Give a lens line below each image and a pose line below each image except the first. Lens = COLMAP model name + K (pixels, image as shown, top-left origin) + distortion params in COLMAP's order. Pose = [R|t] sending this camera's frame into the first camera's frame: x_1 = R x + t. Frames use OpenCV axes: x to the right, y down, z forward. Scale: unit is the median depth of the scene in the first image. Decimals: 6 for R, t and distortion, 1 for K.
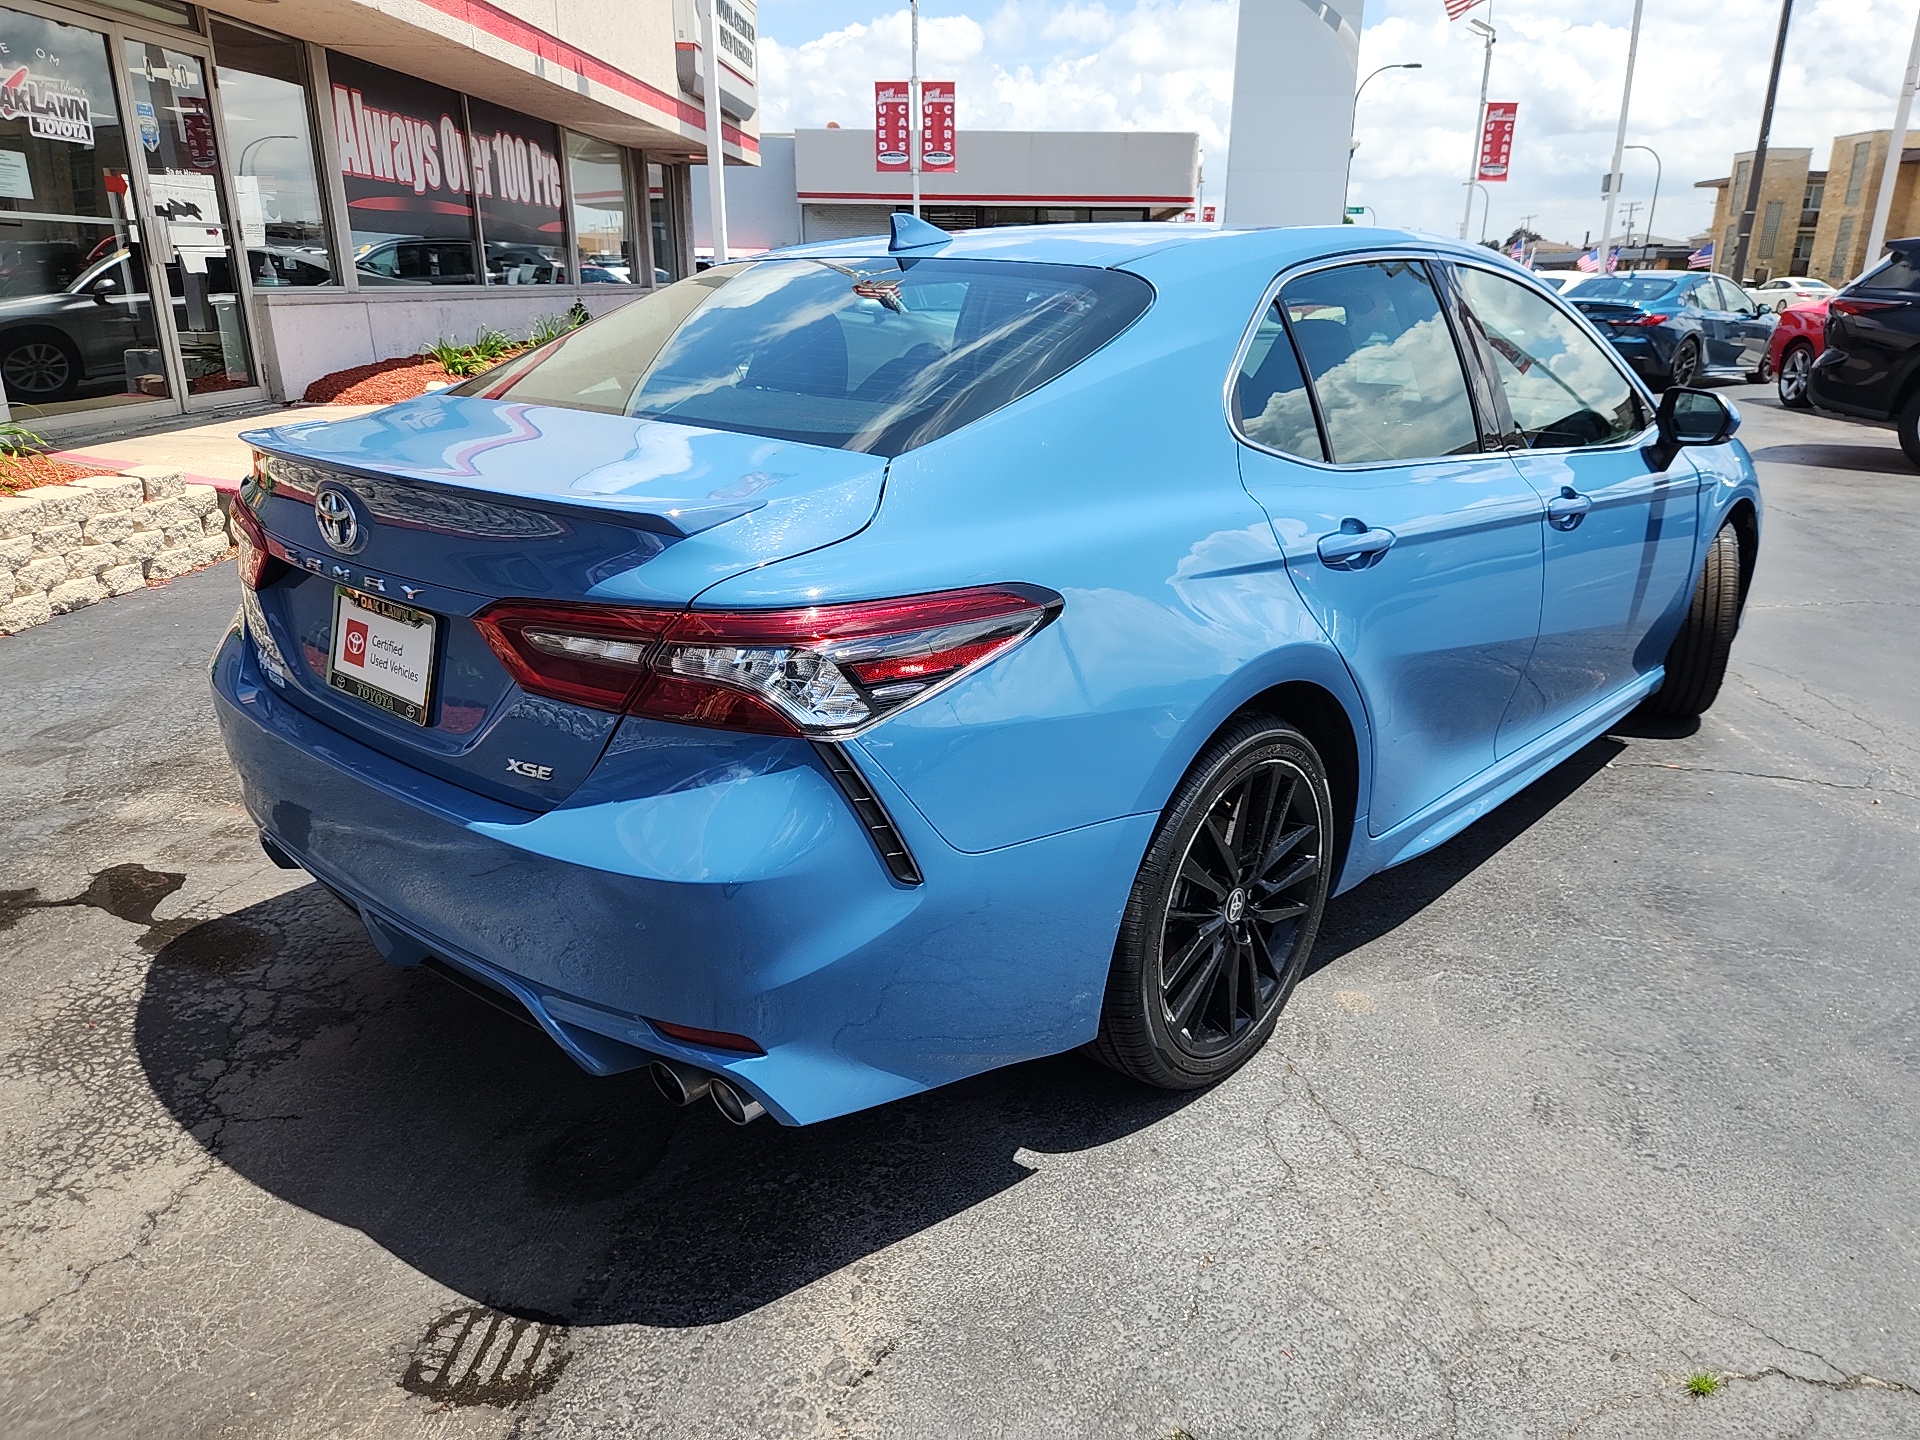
lens RADIAL K [[1346.8, 0, 959.0], [0, 1346.8, 737.3], [0, 0, 1]] dist [0.030937, -0.019666]
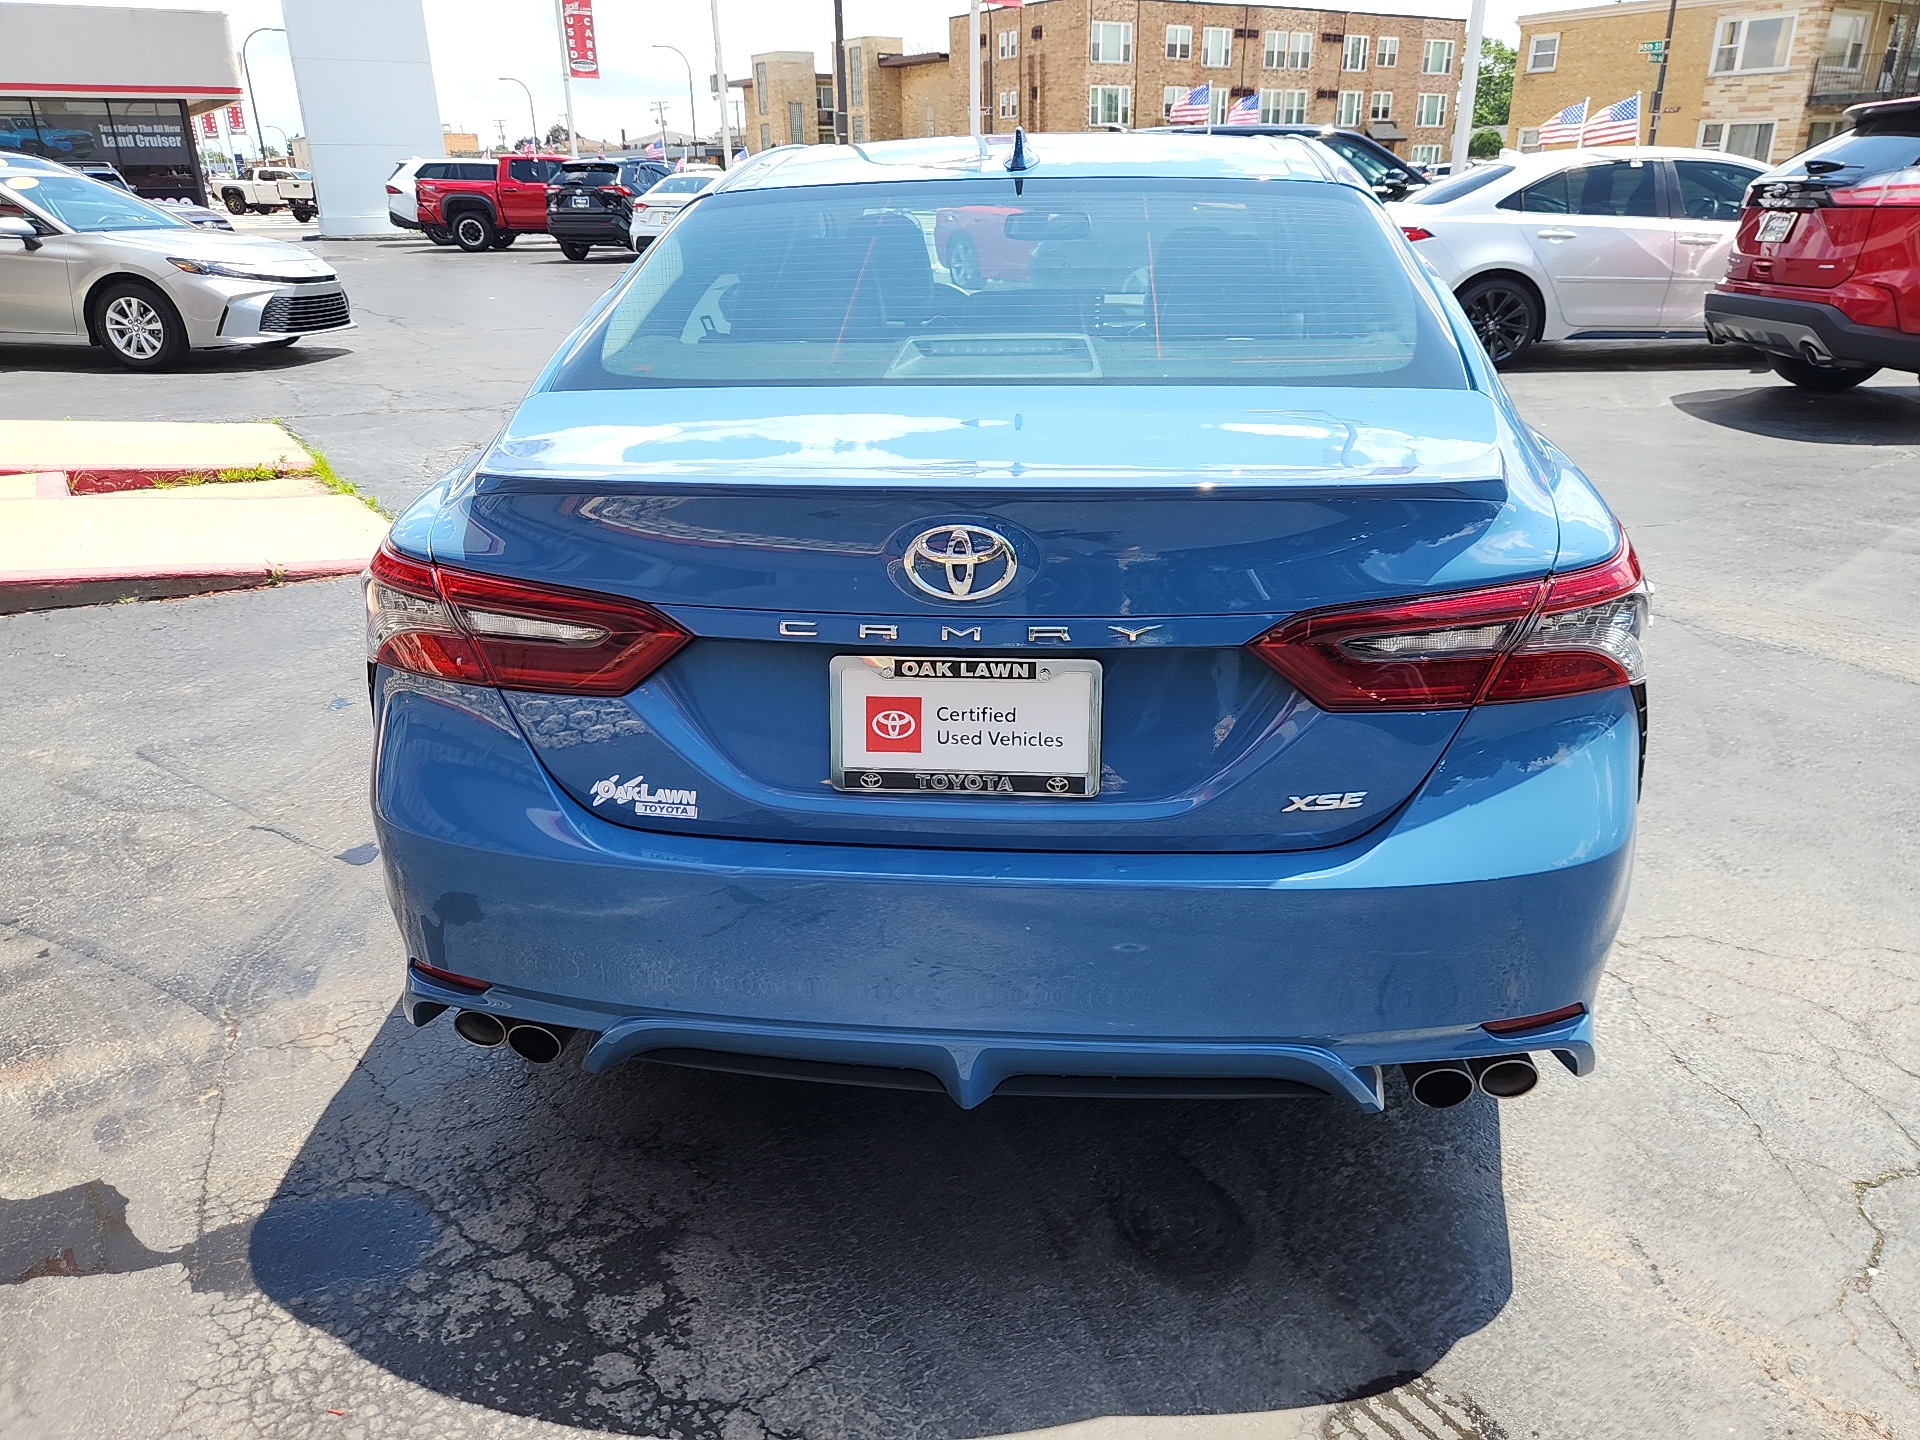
lens RADIAL K [[1346.8, 0, 950.9], [0, 1346.8, 733.5], [0, 0, 1]] dist [0.030937, -0.019666]
pose [[0.802561, -0.247349, 0.542876, -0.257046], [0.212619, 0.968834, 0.127102, -0.047562], [-0.557395, 0.013419, 0.830139, 0.110956]]
